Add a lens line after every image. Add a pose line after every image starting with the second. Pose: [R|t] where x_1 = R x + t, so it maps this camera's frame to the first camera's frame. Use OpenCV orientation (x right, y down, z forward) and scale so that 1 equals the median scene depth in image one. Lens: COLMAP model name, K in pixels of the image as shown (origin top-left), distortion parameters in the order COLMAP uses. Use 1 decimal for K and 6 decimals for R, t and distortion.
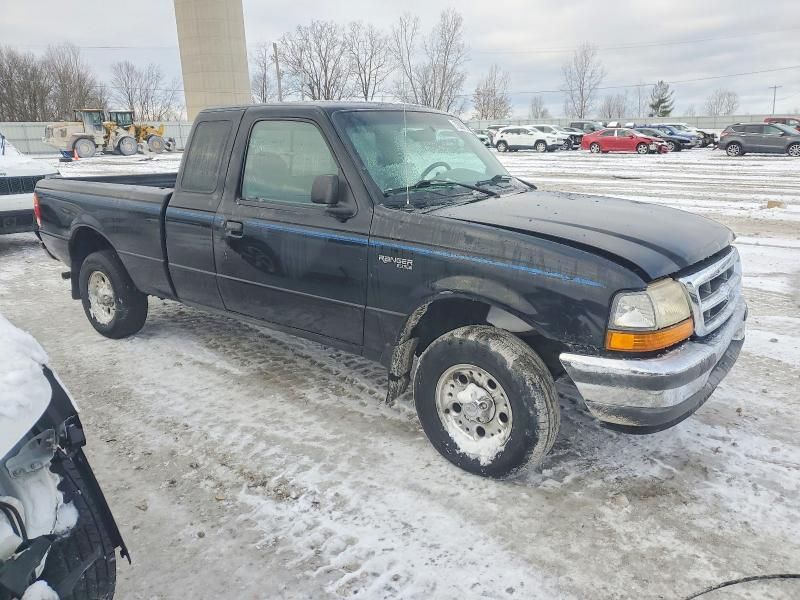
lens RADIAL K [[588.6, 0, 400.0], [0, 588.6, 300.0], [0, 0, 1]] dist [0.010303, 0.005511]
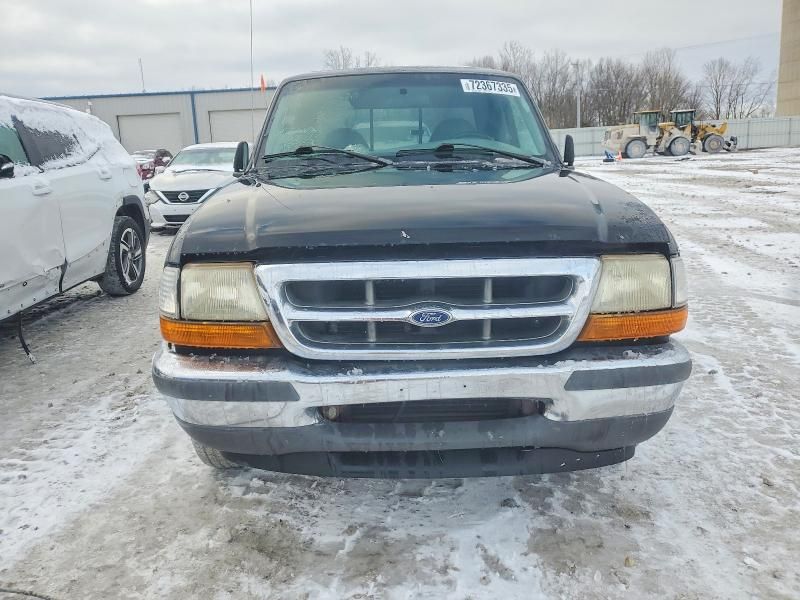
lens RADIAL K [[599.7, 0, 400.0], [0, 599.7, 300.0], [0, 0, 1]] dist [0.024806, 0.001346]
pose [[0.655175, 0.175086, -0.734909, 0.481348], [-0.180156, 0.980919, 0.073086, -0.034017], [0.733682, 0.084514, 0.674216, 0.264191]]
